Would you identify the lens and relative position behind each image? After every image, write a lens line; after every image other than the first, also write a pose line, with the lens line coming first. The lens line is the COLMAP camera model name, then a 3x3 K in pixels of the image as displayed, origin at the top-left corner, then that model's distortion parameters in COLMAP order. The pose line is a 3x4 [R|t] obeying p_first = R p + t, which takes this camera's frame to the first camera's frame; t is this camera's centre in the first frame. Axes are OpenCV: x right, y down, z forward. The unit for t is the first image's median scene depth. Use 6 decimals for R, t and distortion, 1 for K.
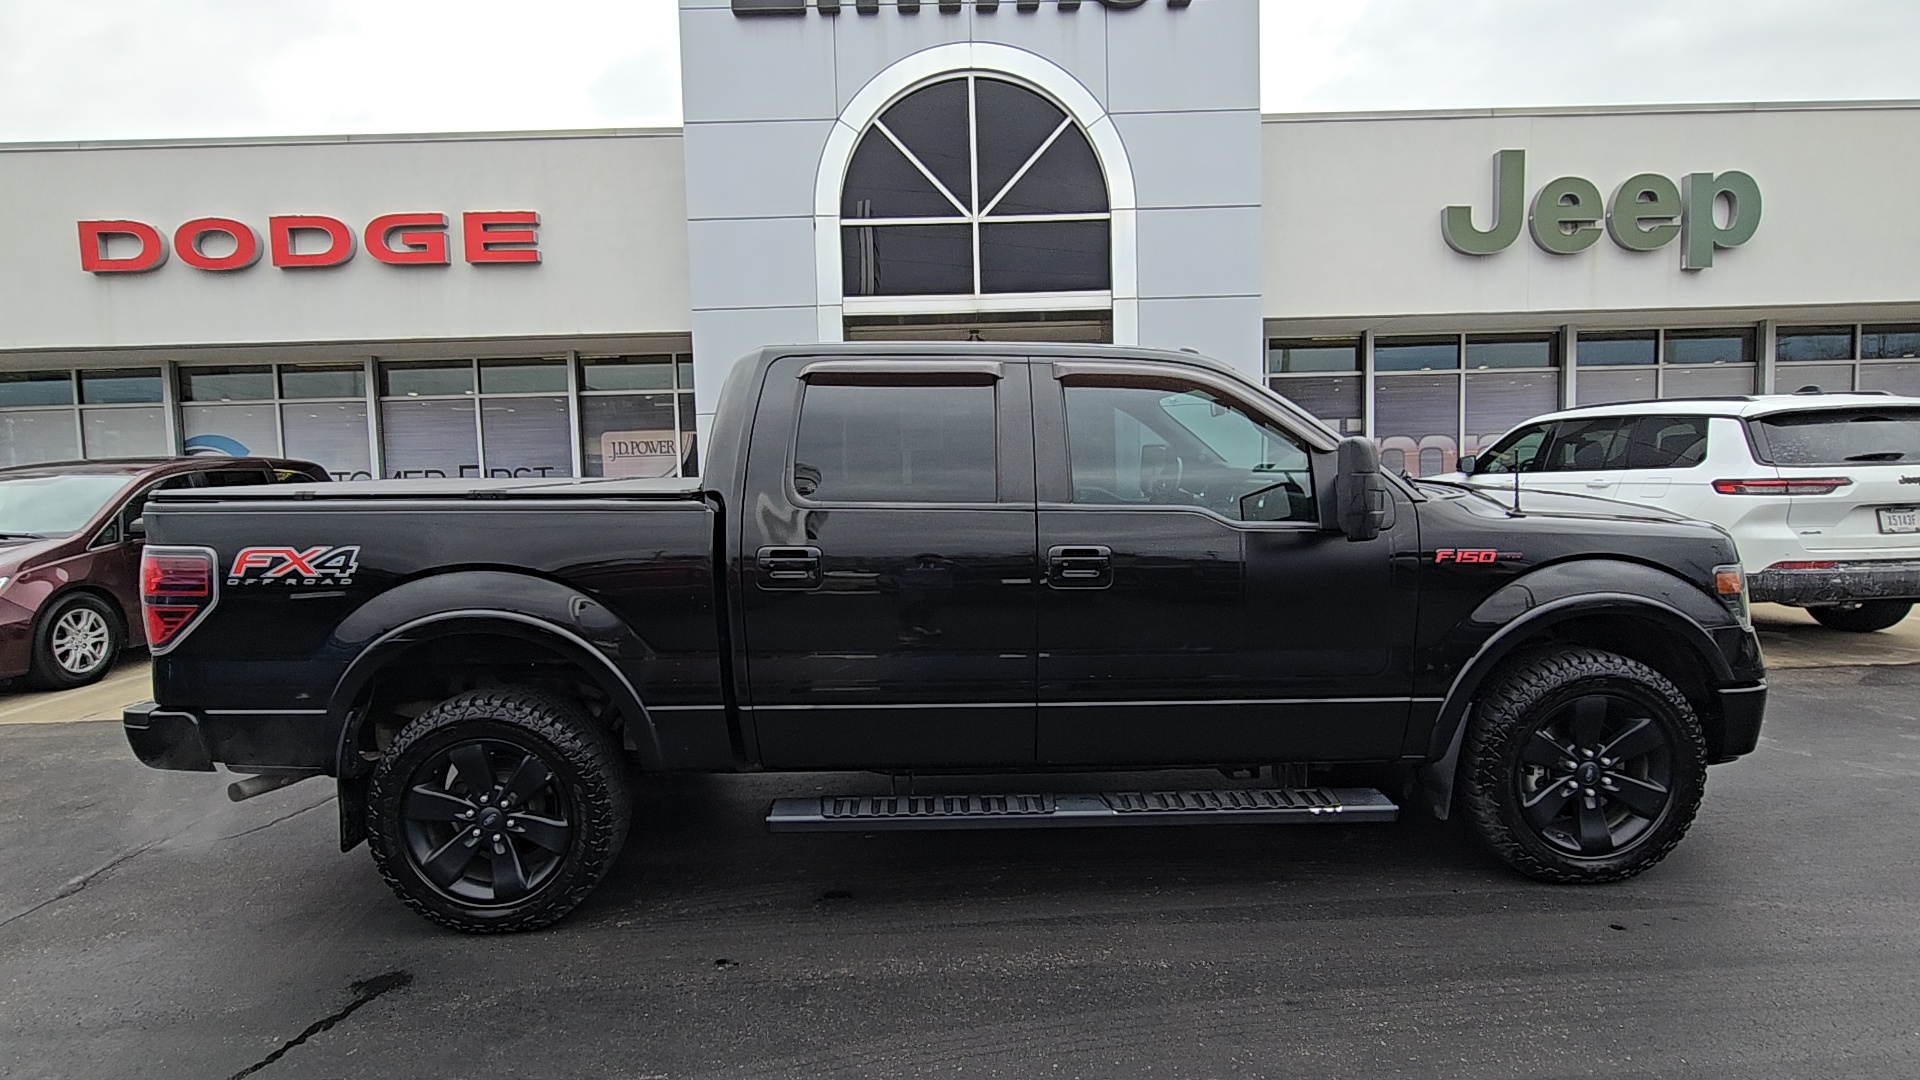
lens RADIAL K [[963.1, 0, 949.7], [0, 963.1, 547.2], [0, 0, 1]] dist [0.004655, -0.005008]
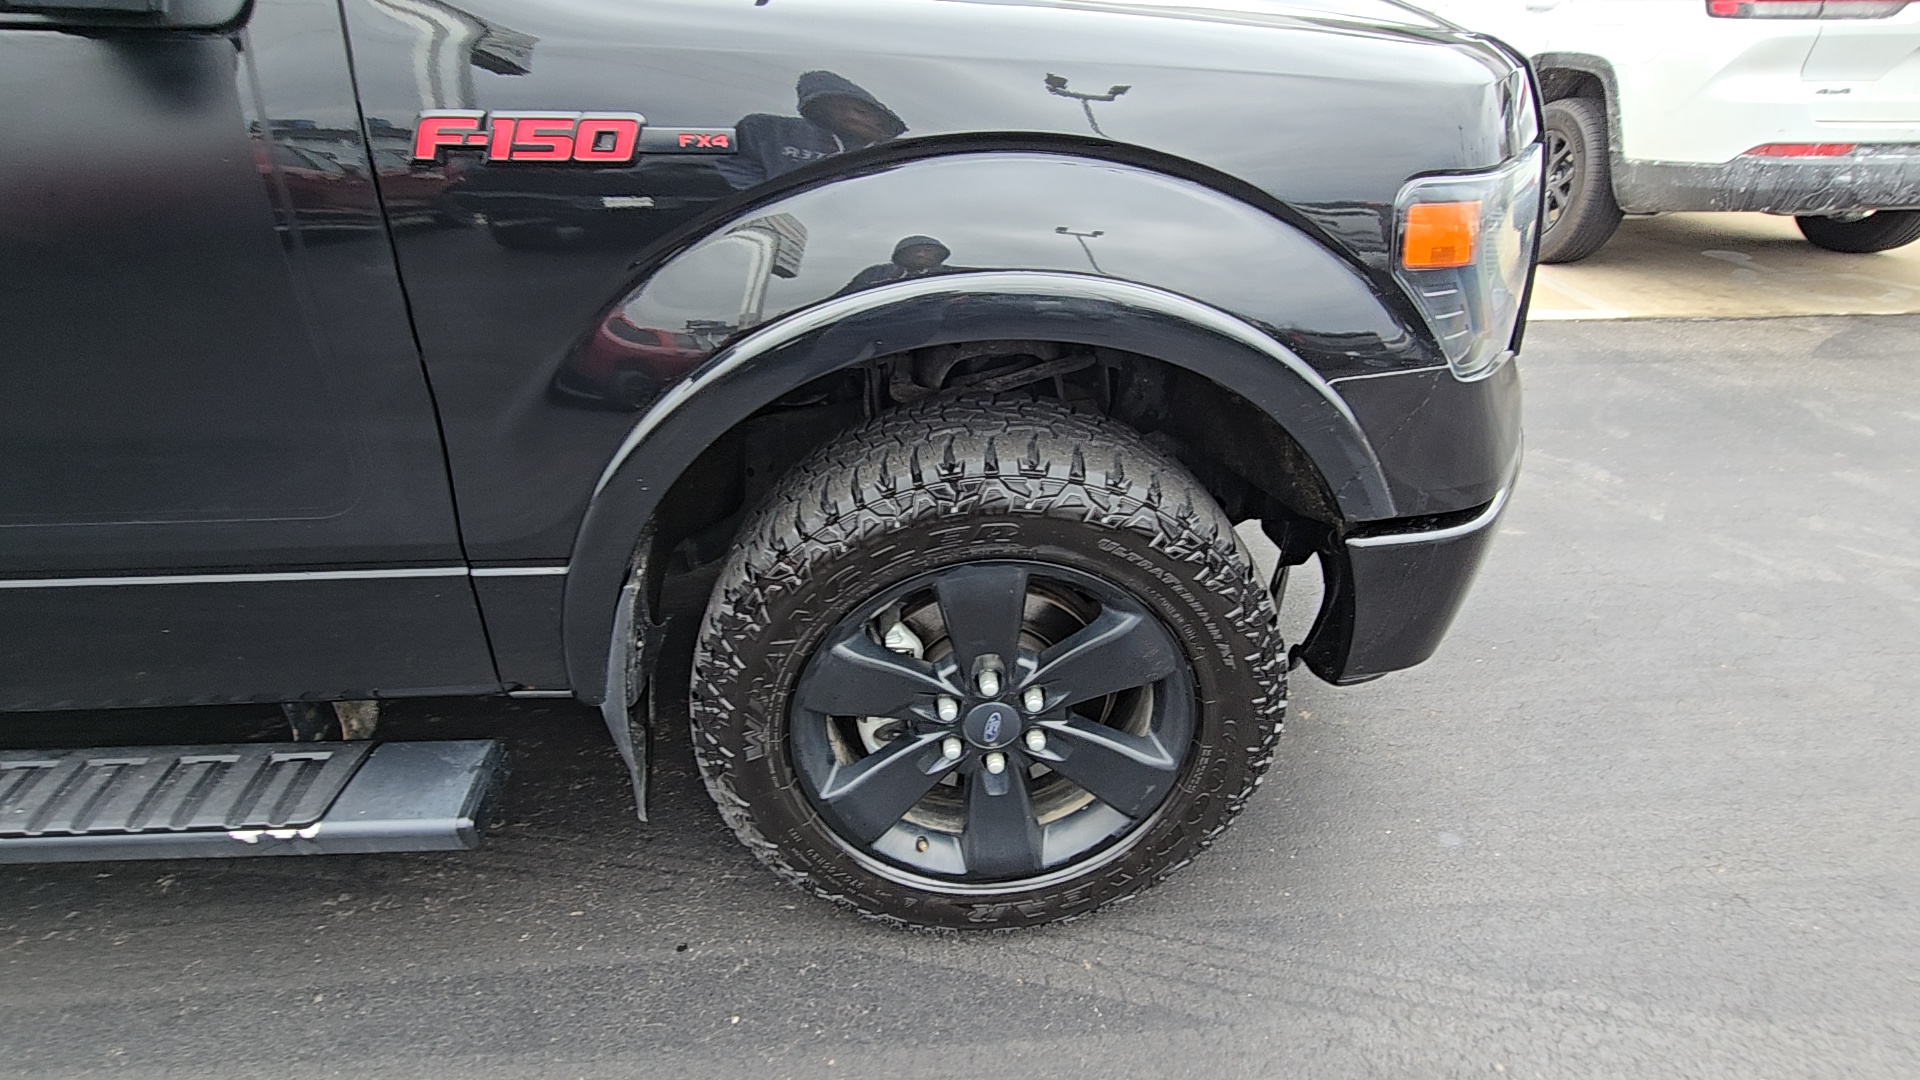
lens RADIAL K [[963.1, 0, 949.7], [0, 963.1, 547.2], [0, 0, 1]] dist [0.004655, -0.005008]
pose [[0.999804, 0.002933, 0.019570, 0.637333], [-0.010808, 0.909343, 0.415907, -0.000196], [-0.016576, -0.416037, 0.909197, 0.665508]]
